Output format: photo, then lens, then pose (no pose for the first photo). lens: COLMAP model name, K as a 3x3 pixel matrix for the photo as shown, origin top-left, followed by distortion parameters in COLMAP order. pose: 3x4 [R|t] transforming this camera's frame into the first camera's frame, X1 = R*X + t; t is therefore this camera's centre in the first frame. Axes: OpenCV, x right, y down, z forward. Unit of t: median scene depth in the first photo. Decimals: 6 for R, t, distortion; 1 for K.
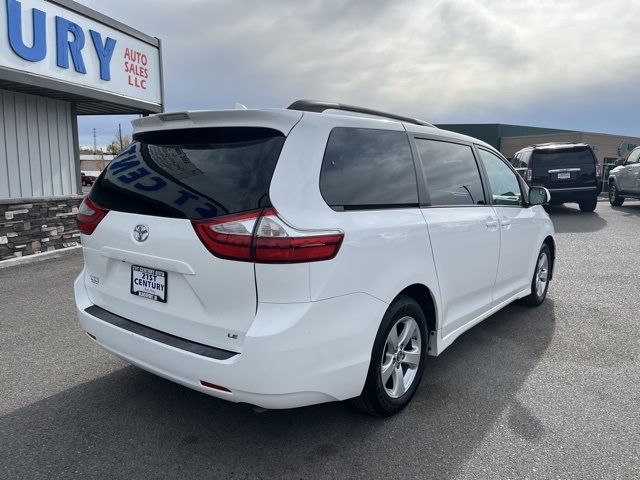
lens RADIAL K [[492.0, 0, 320.0], [0, 492.0, 240.0], [0, 0, 1]] dist [0.096993, -0.126320]
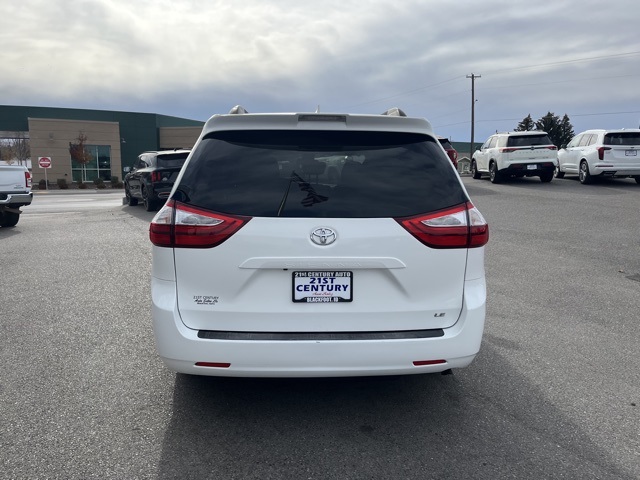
lens RADIAL K [[495.5, 0, 320.2], [0, 495.5, 228.0], [0, 0, 1]] dist [0.073448, -0.112100]
pose [[0.752807, -0.090713, 0.651961, -0.344780], [0.091301, 0.995274, 0.033057, -0.021836], [-0.651879, 0.034639, 0.757532, 0.090504]]
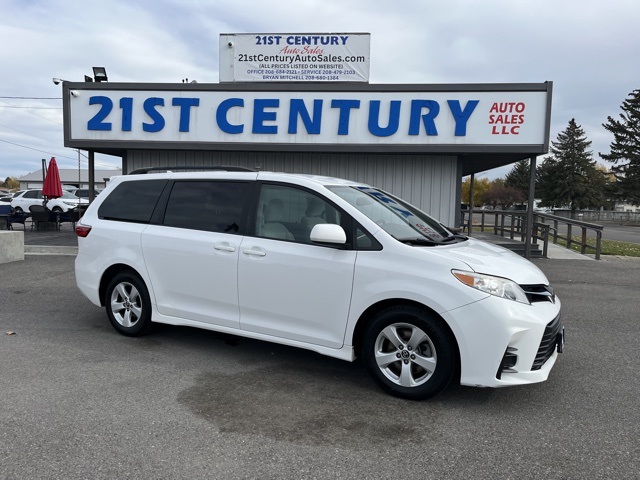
lens RADIAL K [[478.1, 0, 317.9], [0, 478.1, 236.9], [0, 0, 1]] dist [0.061107, -0.082544]
pose [[0.141957, 0.069405, -0.987437, 0.769797], [-0.154049, 0.986934, 0.047223, -0.076450], [0.977812, 0.145410, 0.150794, 0.540351]]
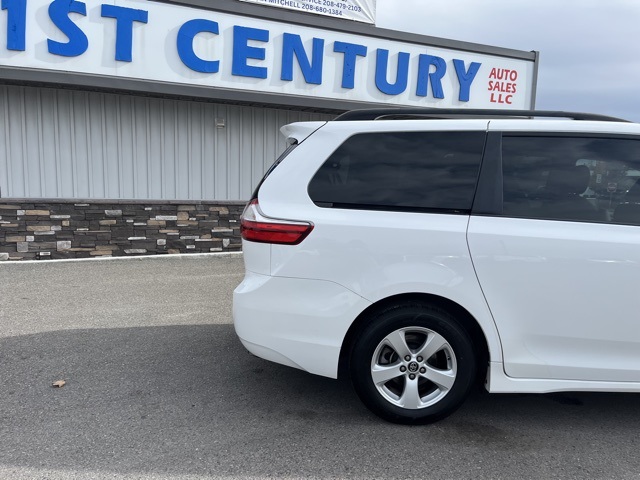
lens RADIAL K [[476.8, 0, 317.7], [0, 476.8, 242.5], [0, 0, 1]] dist [0.068280, -0.089426]
pose [[0.594173, 0.114027, -0.796214, 0.297605], [-0.129889, 0.990510, 0.044923, -0.007933], [0.793781, 0.076728, 0.603345, 0.110260]]
